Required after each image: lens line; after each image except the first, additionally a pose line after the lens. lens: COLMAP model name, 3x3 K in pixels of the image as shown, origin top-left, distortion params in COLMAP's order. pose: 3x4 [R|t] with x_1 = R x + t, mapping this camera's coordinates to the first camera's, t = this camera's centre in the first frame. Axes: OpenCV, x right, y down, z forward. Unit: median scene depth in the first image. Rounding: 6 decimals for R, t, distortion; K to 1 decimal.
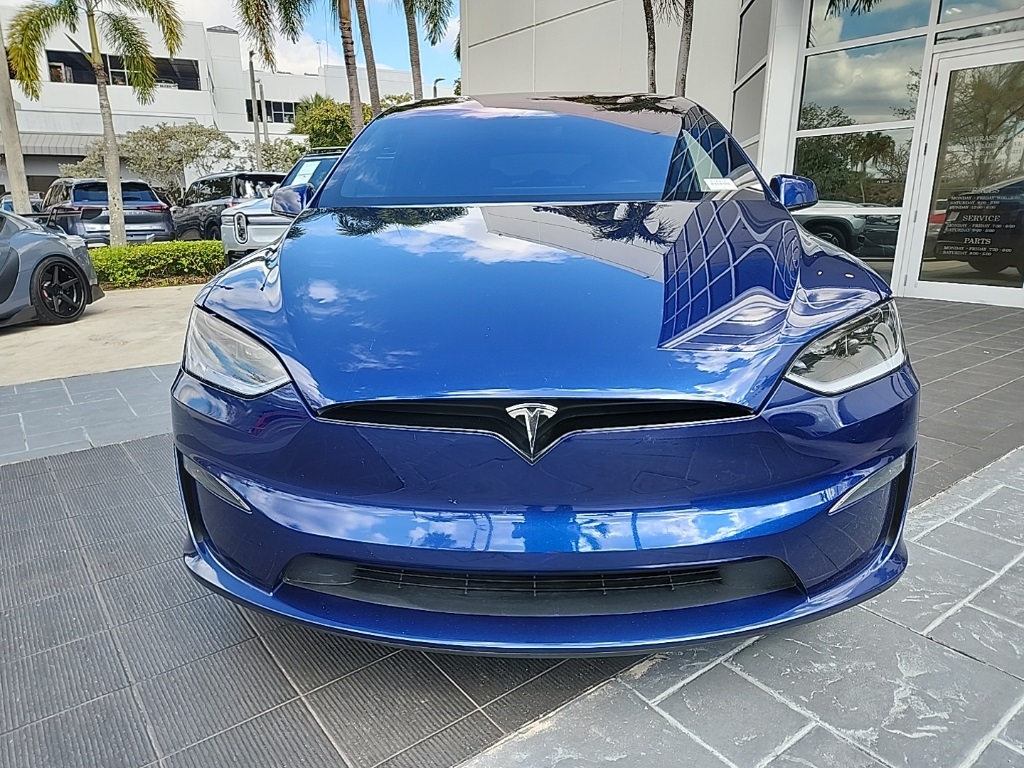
lens RADIAL K [[684.1, 0, 519.6], [0, 684.1, 378.3], [0, 0, 1]] dist [0.074383, -0.064856]
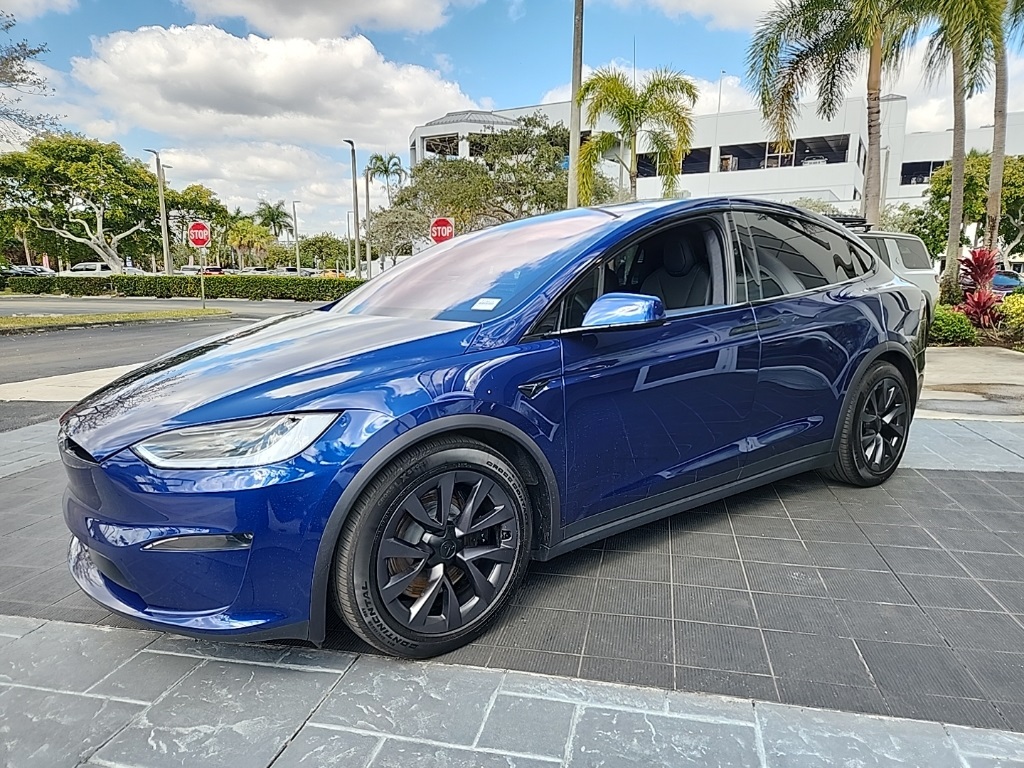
lens RADIAL K [[684.1, 0, 519.6], [0, 684.1, 378.3], [0, 0, 1]] dist [0.074383, -0.064856]
pose [[0.642727, 0.118762, -0.756834, 0.209215], [-0.185025, 0.982729, -0.002919, -0.030067], [0.743416, 0.141910, 0.653601, 0.062252]]
